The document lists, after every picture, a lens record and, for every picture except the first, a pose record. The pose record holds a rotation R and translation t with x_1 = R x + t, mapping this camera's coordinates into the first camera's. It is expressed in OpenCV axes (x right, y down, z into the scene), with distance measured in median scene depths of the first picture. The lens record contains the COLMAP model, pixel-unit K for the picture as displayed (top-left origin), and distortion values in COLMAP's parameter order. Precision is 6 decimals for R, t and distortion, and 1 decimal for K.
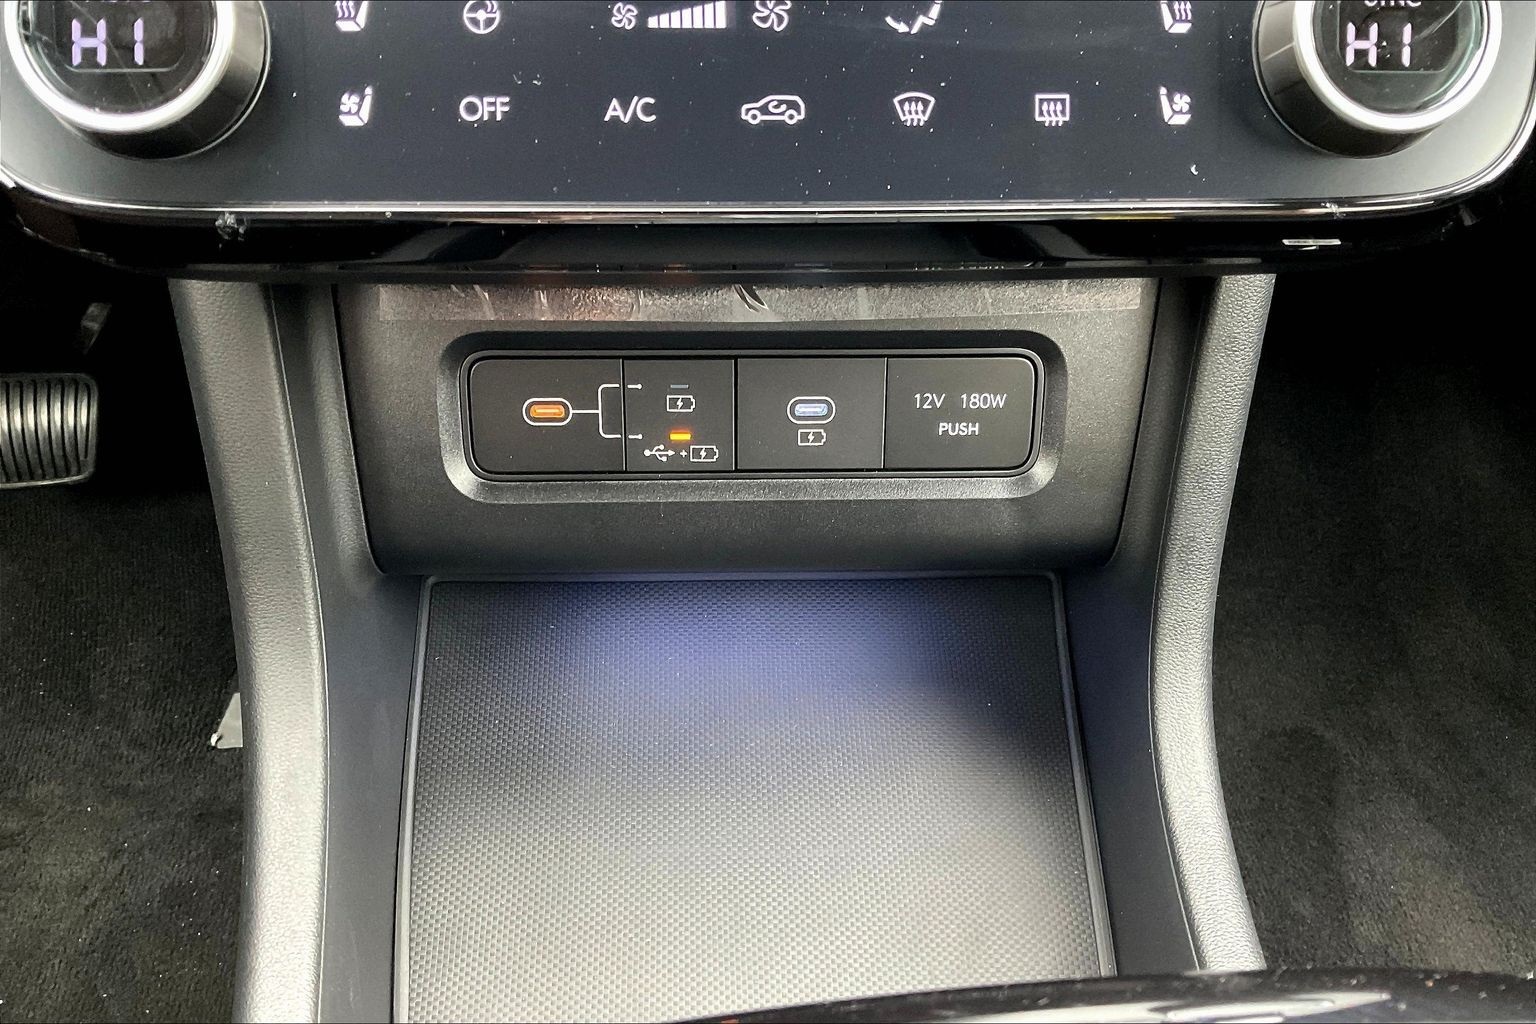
lens RADIAL K [[1281.6, 0, 763.8], [0, 1281.6, 509.5], [0, 0, 1]] dist [0.013672, -0.008054]
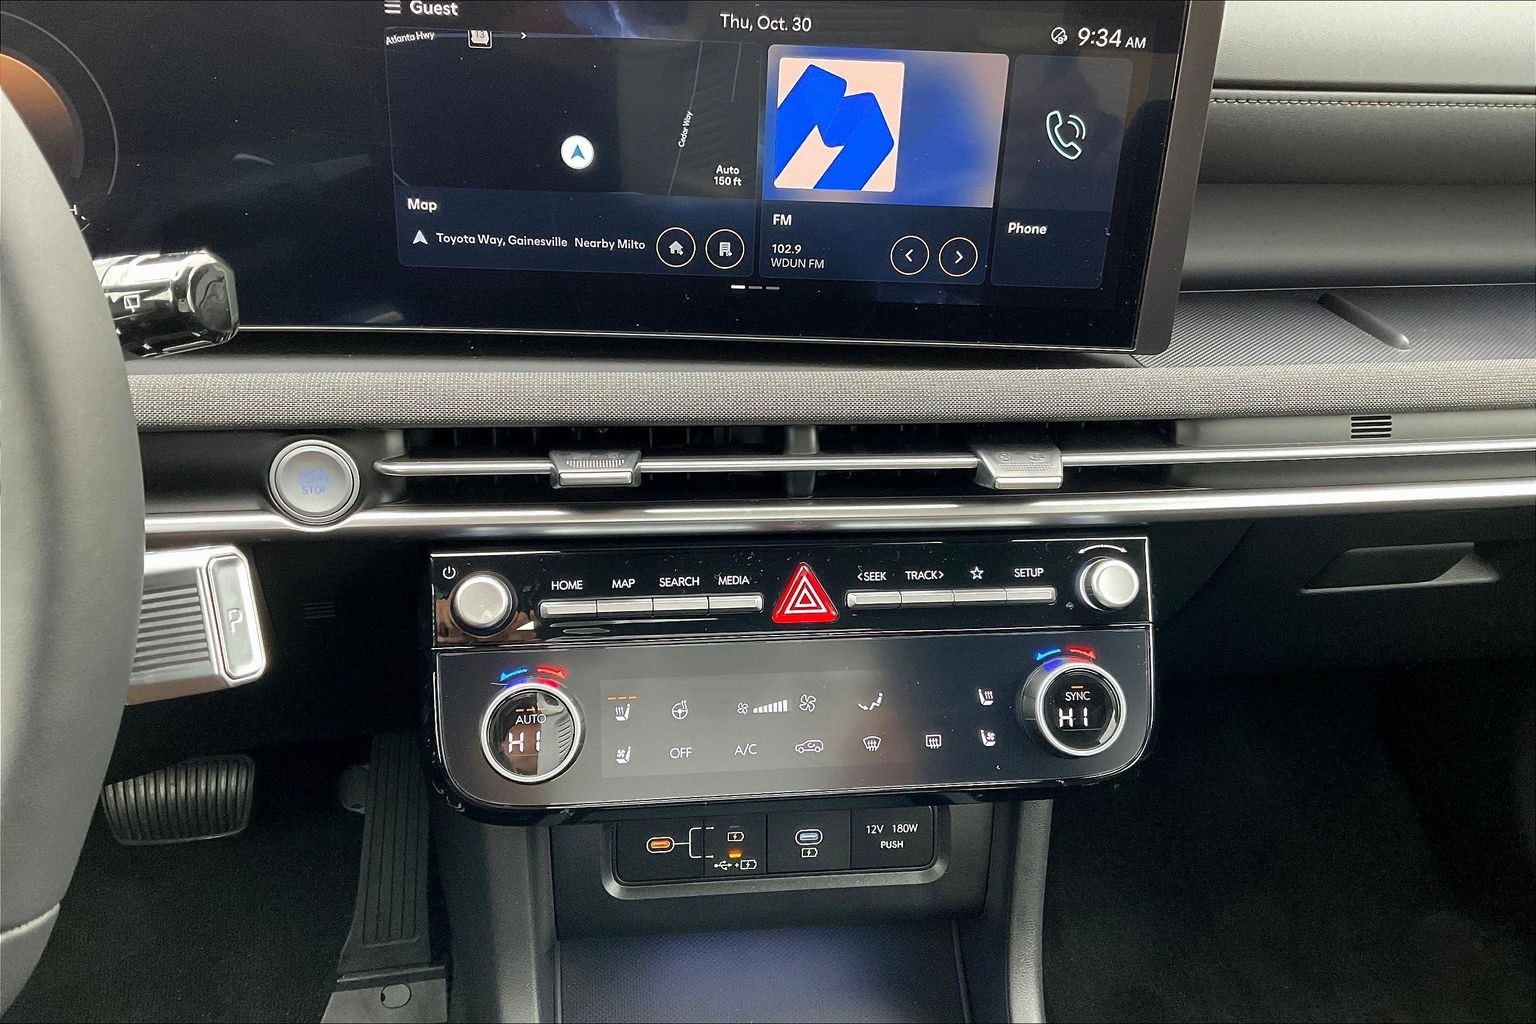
lens RADIAL K [[1281.6, 0, 736.7], [0, 1281.6, 527.7], [0, 0, 1]] dist [0.013672, -0.008054]
pose [[0.998404, -0.016238, 0.054088, -0.230374], [0.024947, 0.986068, -0.164461, -0.321607], [-0.050663, 0.165547, 0.984900, -1.231482]]
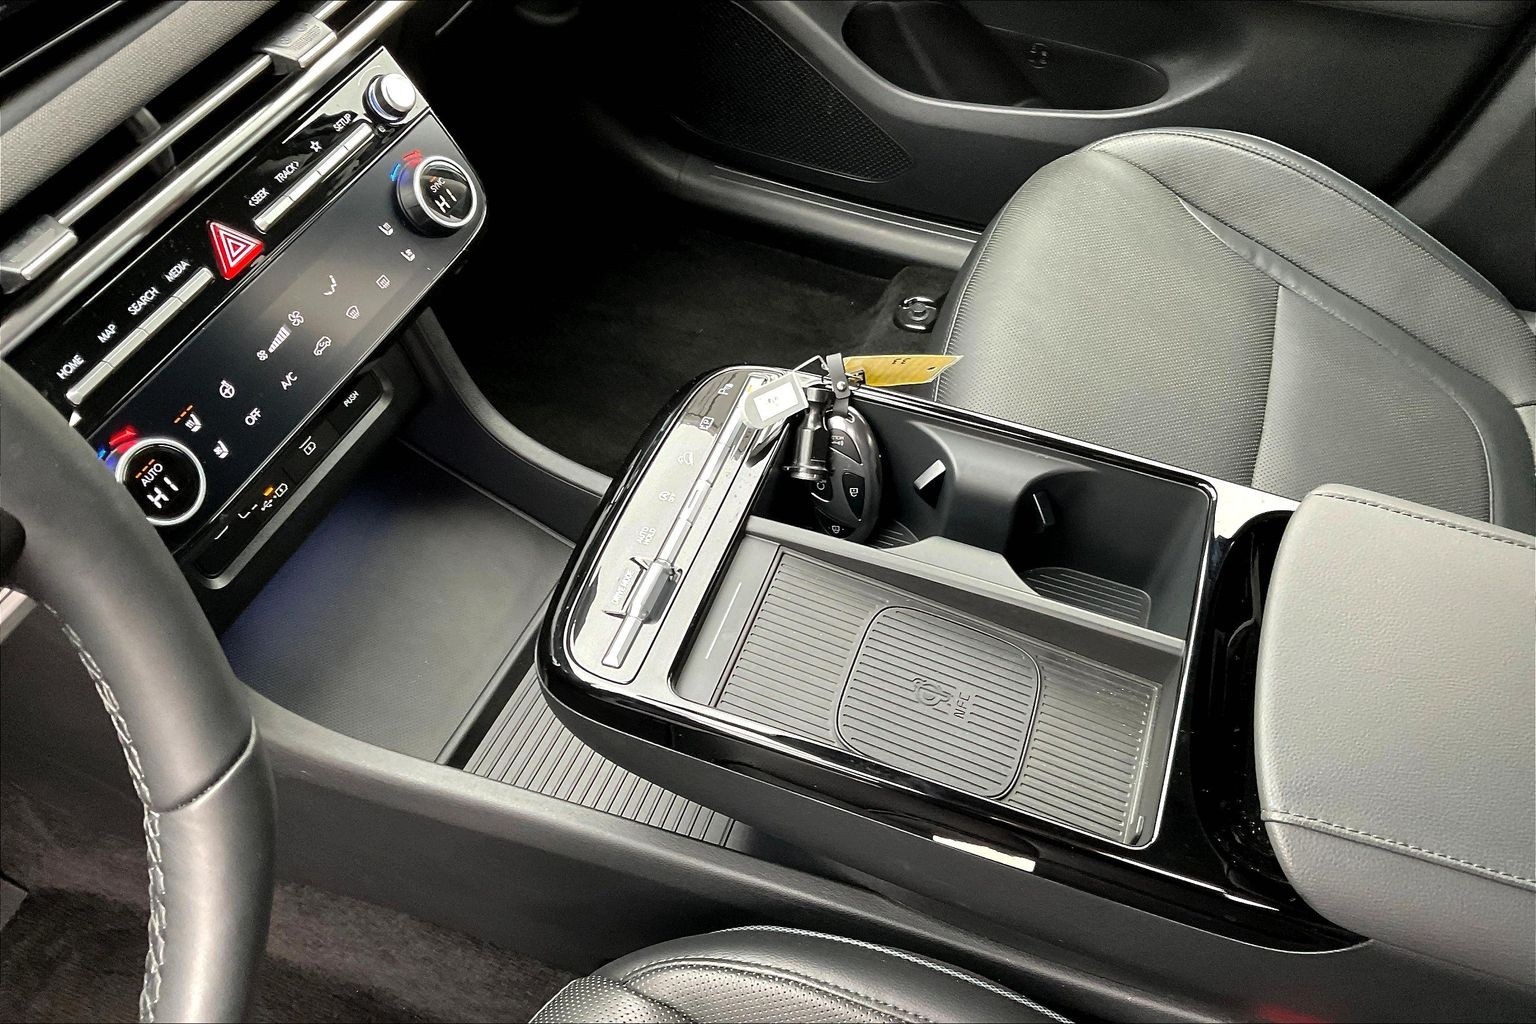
lens RADIAL K [[1281.6, 0, 763.4], [0, 1281.6, 517.1], [0, 0, 1]] dist [0.013672, -0.008054]
pose [[0.465407, -0.707756, 0.531486, -1.230067], [0.584054, 0.696765, 0.416412, -0.634887], [-0.665039, 0.116616, 0.737647, -1.534103]]
